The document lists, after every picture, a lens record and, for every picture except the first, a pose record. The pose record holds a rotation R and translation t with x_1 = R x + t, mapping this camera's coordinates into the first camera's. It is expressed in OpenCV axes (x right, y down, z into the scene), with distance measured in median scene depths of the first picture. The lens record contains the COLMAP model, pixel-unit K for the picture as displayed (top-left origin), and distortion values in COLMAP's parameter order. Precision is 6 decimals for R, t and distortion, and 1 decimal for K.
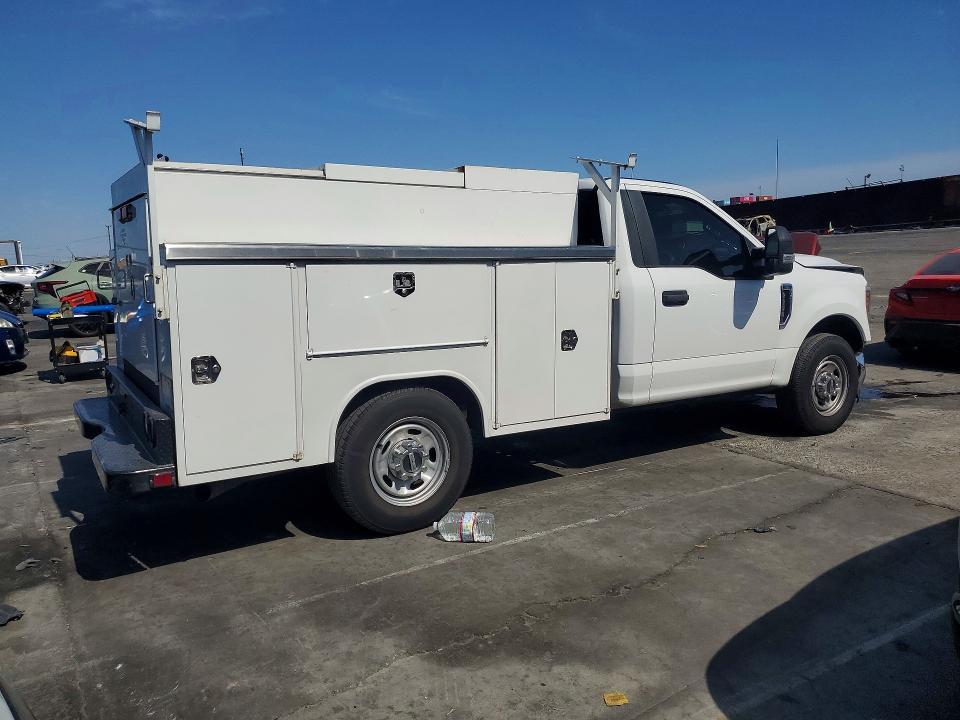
lens RADIAL K [[729.3, 0, 480.0], [0, 729.3, 360.0], [0, 0, 1]] dist [0.003489, -0.009572]
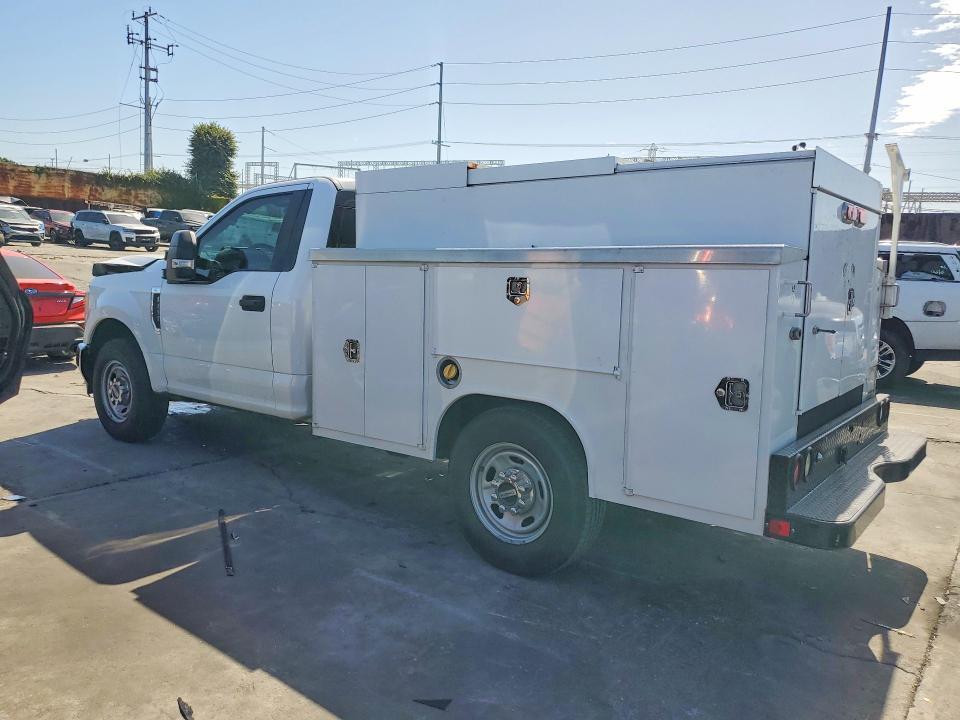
lens RADIAL K [[729.3, 0, 480.0], [0, 729.3, 360.0], [0, 0, 1]] dist [0.003489, -0.009572]
pose [[-0.326074, -0.104844, 0.939512, -0.805336], [0.115132, 0.982029, 0.149547, -0.139467], [-0.938307, 0.156932, -0.308143, 1.177856]]
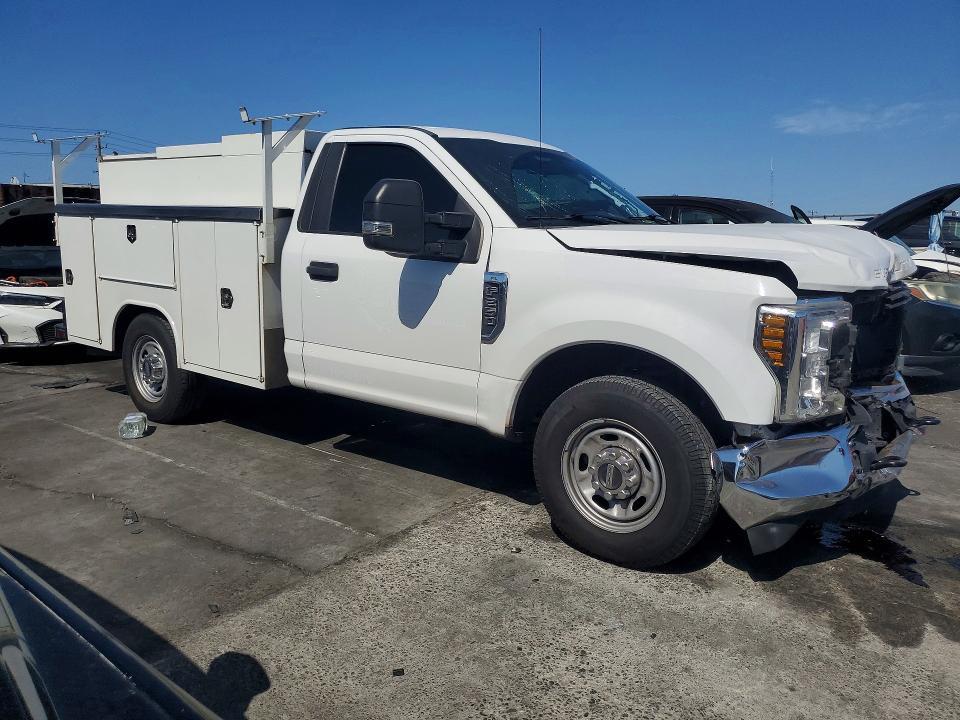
lens RADIAL K [[729.3, 0, 480.0], [0, 729.3, 360.0], [0, 0, 1]] dist [0.003489, -0.009572]
pose [[0.378728, 0.189720, -0.905854, 1.262299], [-0.159294, 0.977520, 0.138130, -0.147406], [0.911696, 0.091983, 0.400436, 0.956006]]
